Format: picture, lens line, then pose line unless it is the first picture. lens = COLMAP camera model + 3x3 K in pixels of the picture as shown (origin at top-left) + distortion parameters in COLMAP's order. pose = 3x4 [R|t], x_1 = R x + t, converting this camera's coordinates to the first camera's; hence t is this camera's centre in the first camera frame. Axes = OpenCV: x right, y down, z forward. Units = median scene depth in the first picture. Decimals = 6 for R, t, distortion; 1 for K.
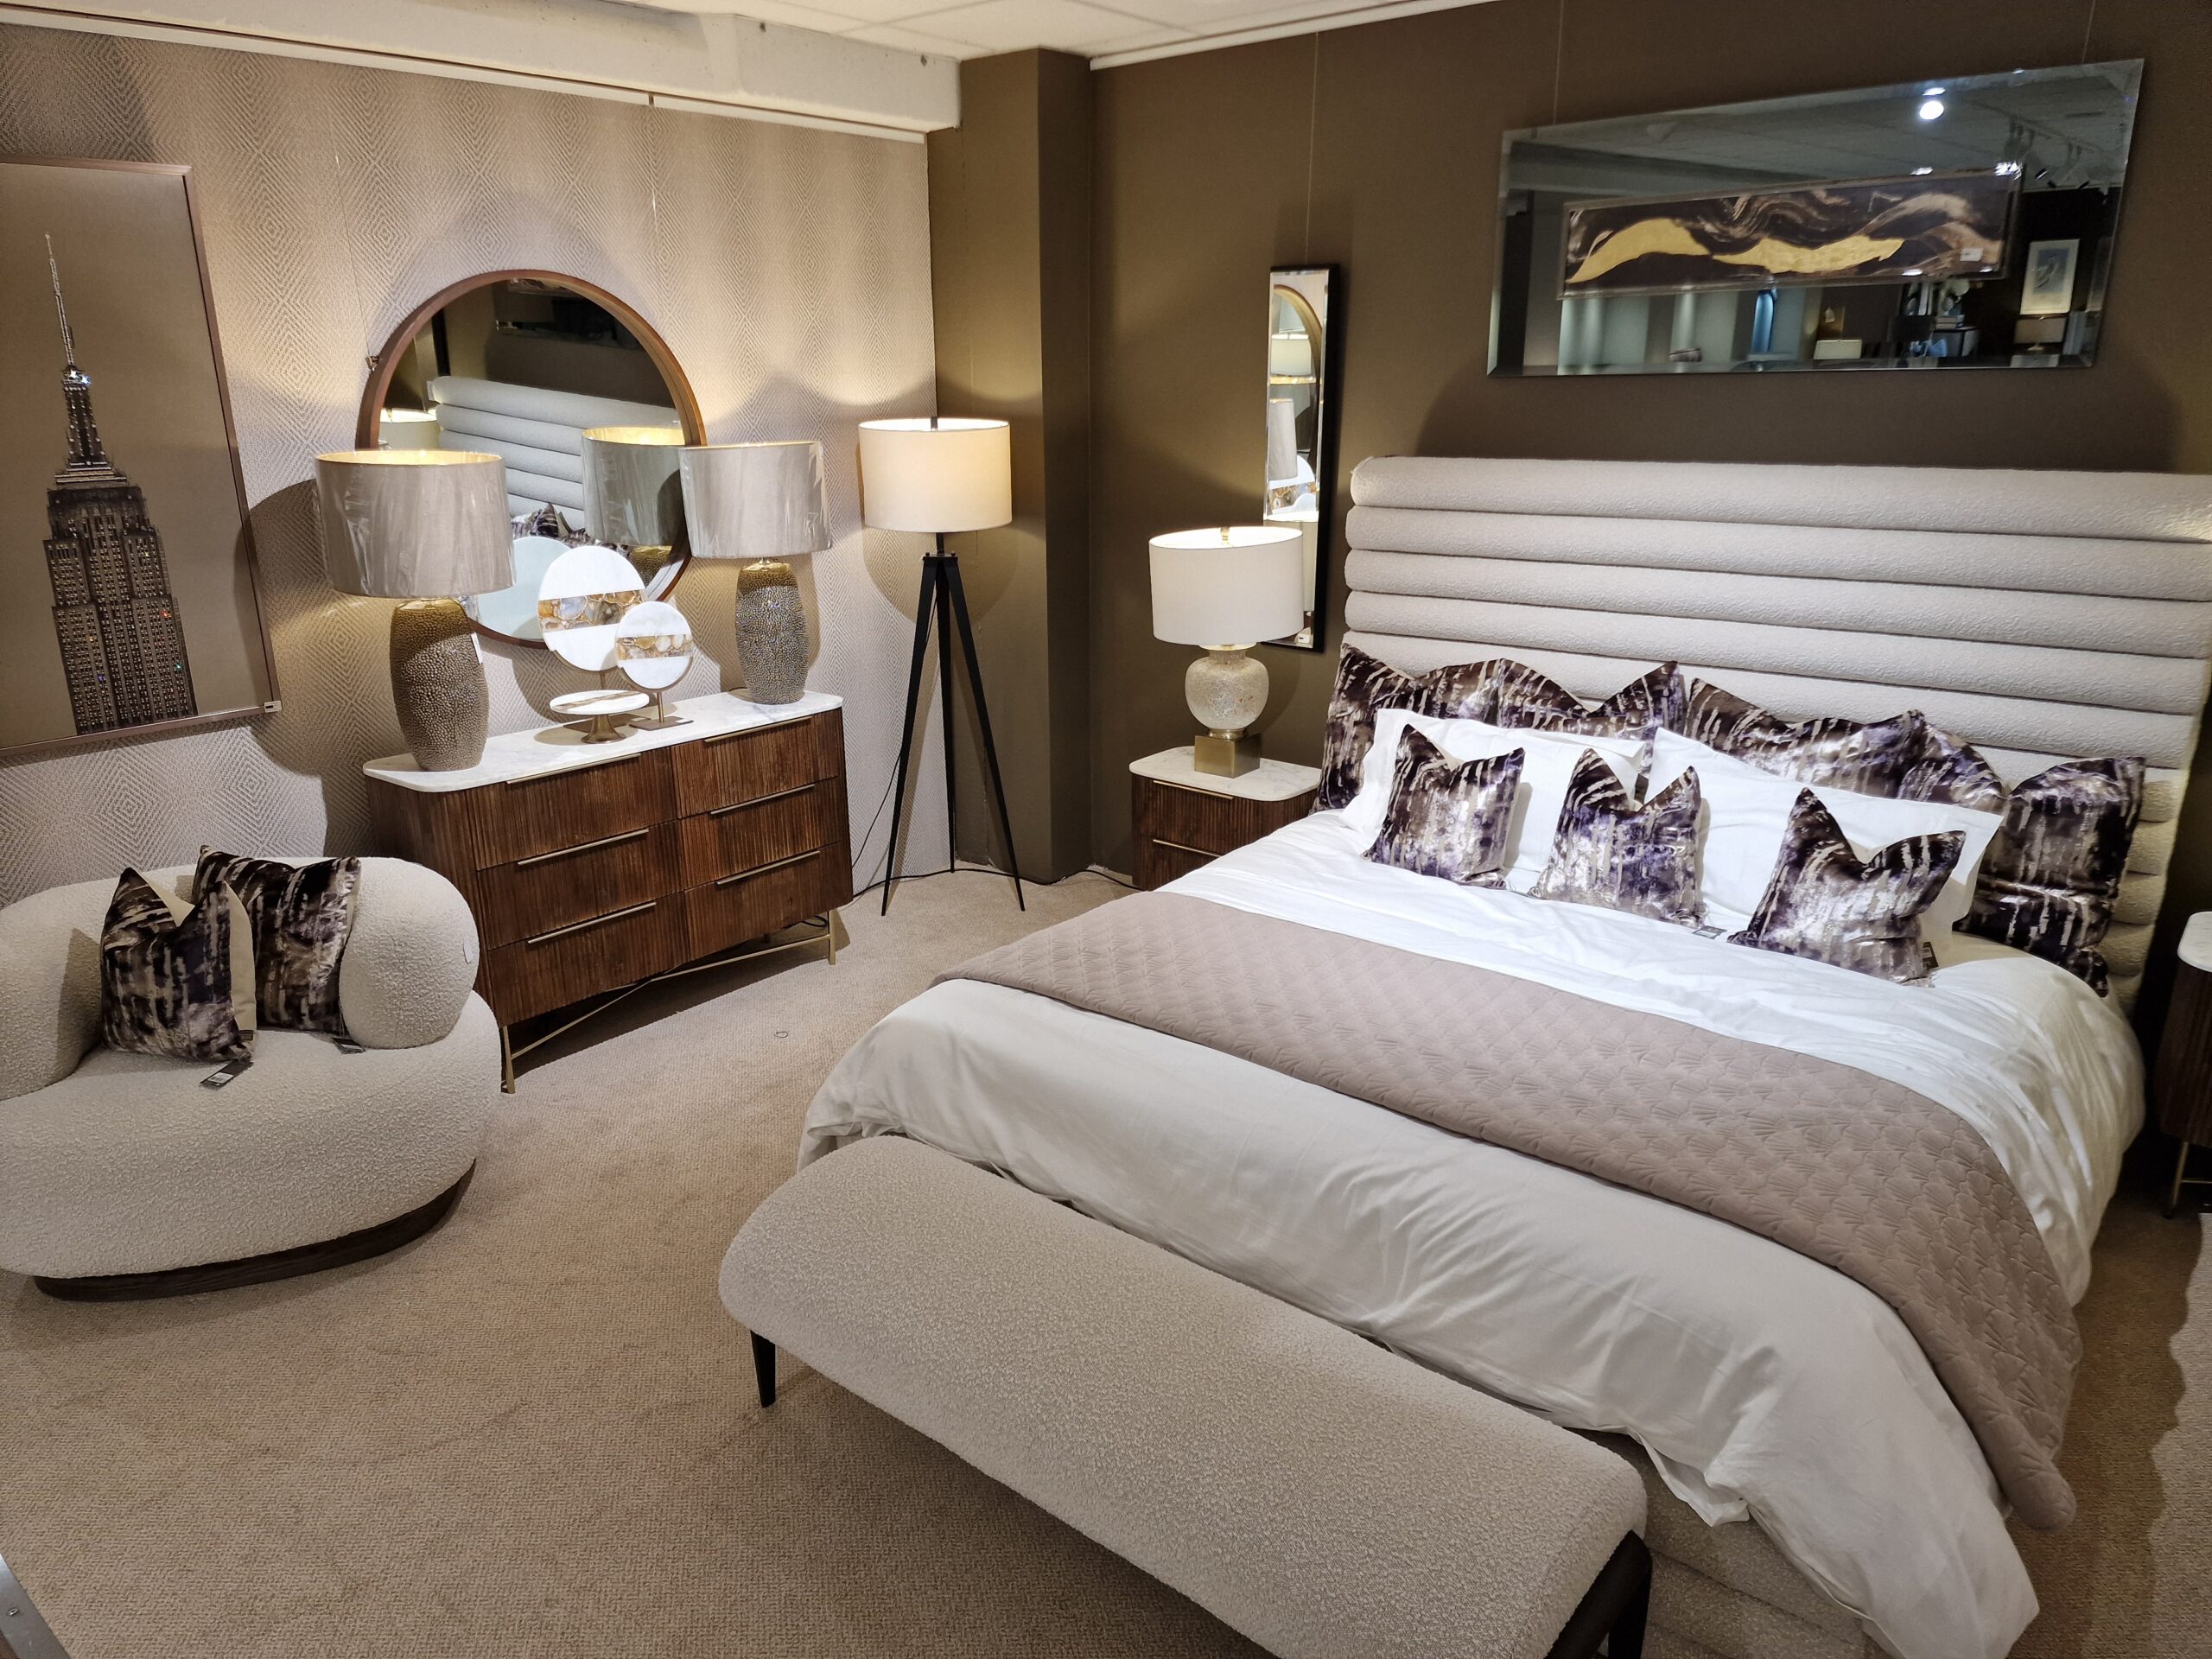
lens RADIAL K [[1459.3, 0, 1067.9], [0, 1459.3, 828.5], [0, 0, 1]] dist [0.006275, -0.027973]
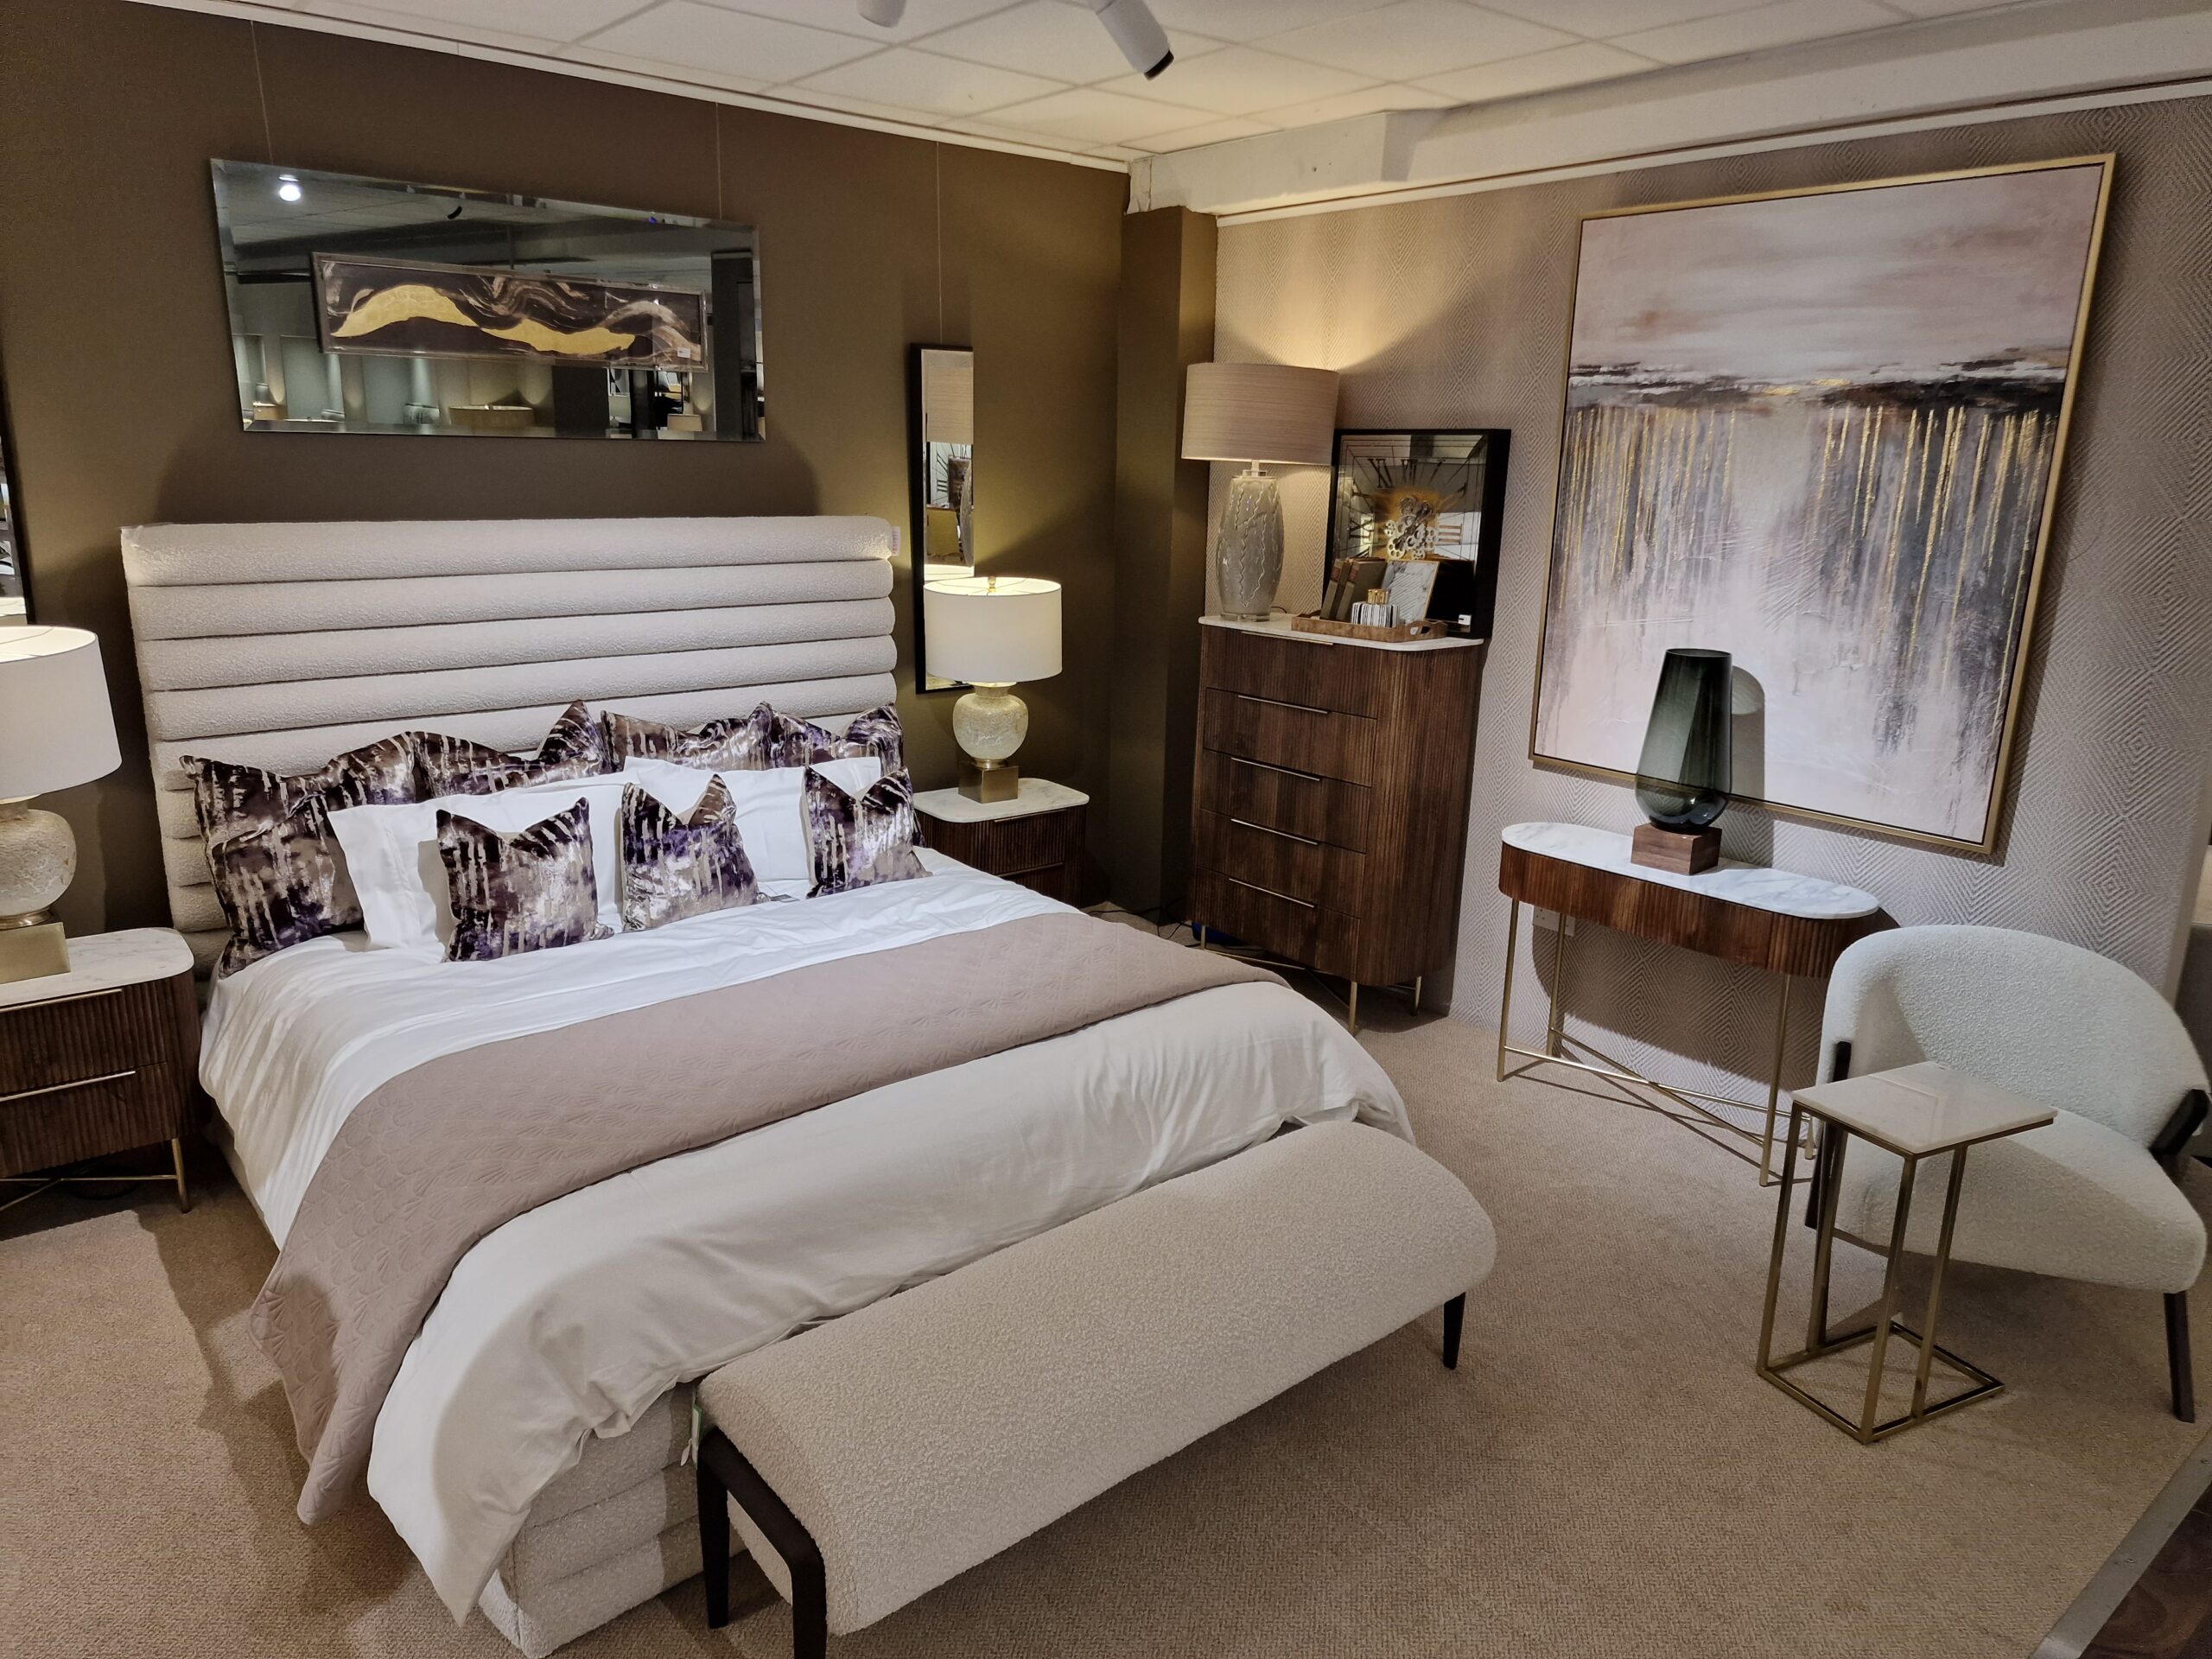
lens RADIAL K [[1459.3, 0, 1067.9], [0, 1459.3, 828.5], [0, 0, 1]] dist [0.006275, -0.027973]
pose [[0.155160, -0.222124, 0.962594, -0.624632], [0.263948, 0.948292, 0.176278, -0.125607], [-0.951975, 0.226723, 0.205766, 0.473460]]
